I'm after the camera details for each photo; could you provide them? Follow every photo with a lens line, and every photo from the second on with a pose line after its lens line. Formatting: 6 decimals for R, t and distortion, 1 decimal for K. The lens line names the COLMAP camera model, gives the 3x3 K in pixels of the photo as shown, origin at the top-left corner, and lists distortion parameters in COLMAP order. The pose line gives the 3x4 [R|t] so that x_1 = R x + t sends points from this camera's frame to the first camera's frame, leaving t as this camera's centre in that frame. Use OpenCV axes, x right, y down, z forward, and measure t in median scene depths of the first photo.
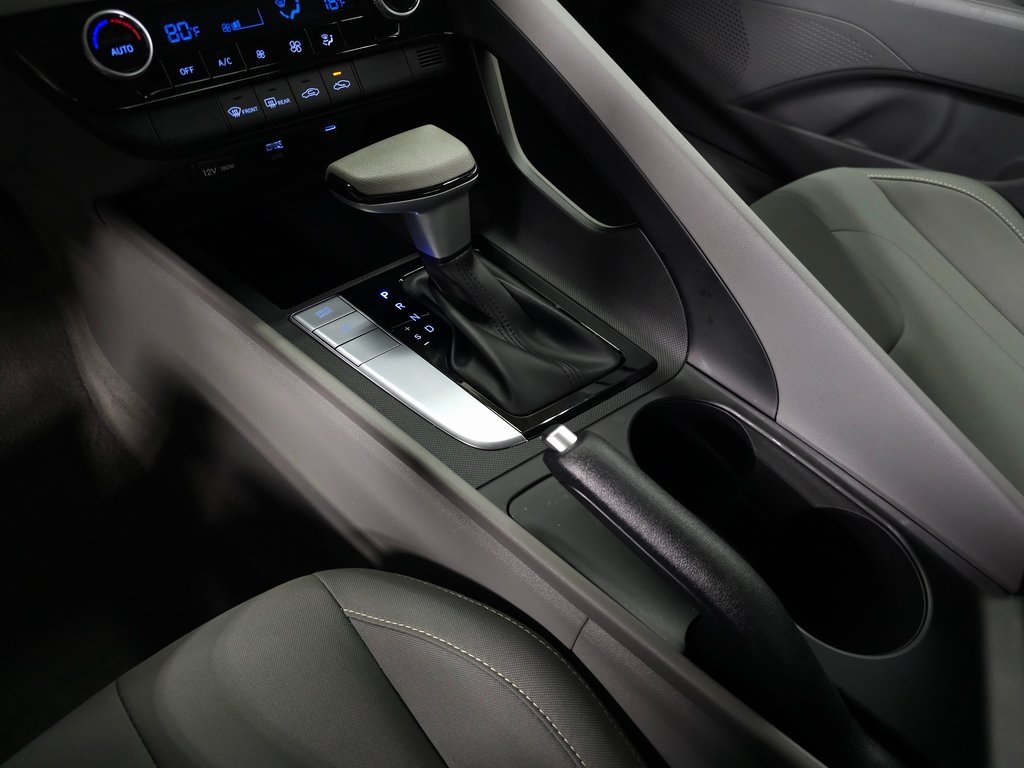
lens RADIAL K [[690.5, 0, 510.5], [0, 690.5, 378.7], [0, 0, 1]] dist [0.037095, -0.055544]
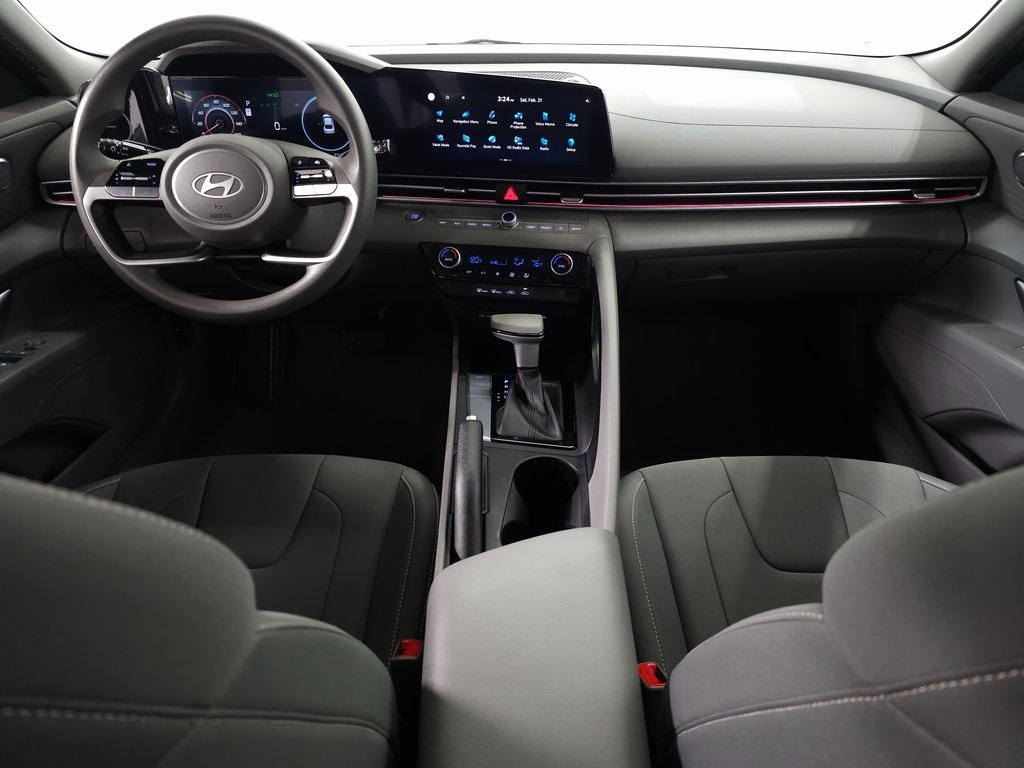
lens RADIAL K [[693.2, 0, 524.9], [0, 693.2, 383.0], [0, 0, 1]] dist [0.058489, -0.070124]
pose [[0.686041, 0.286817, -0.668643, 1.465956], [-0.512418, 0.842893, -0.164189, 0.229164], [0.516503, 0.455265, 0.725230, -0.589695]]
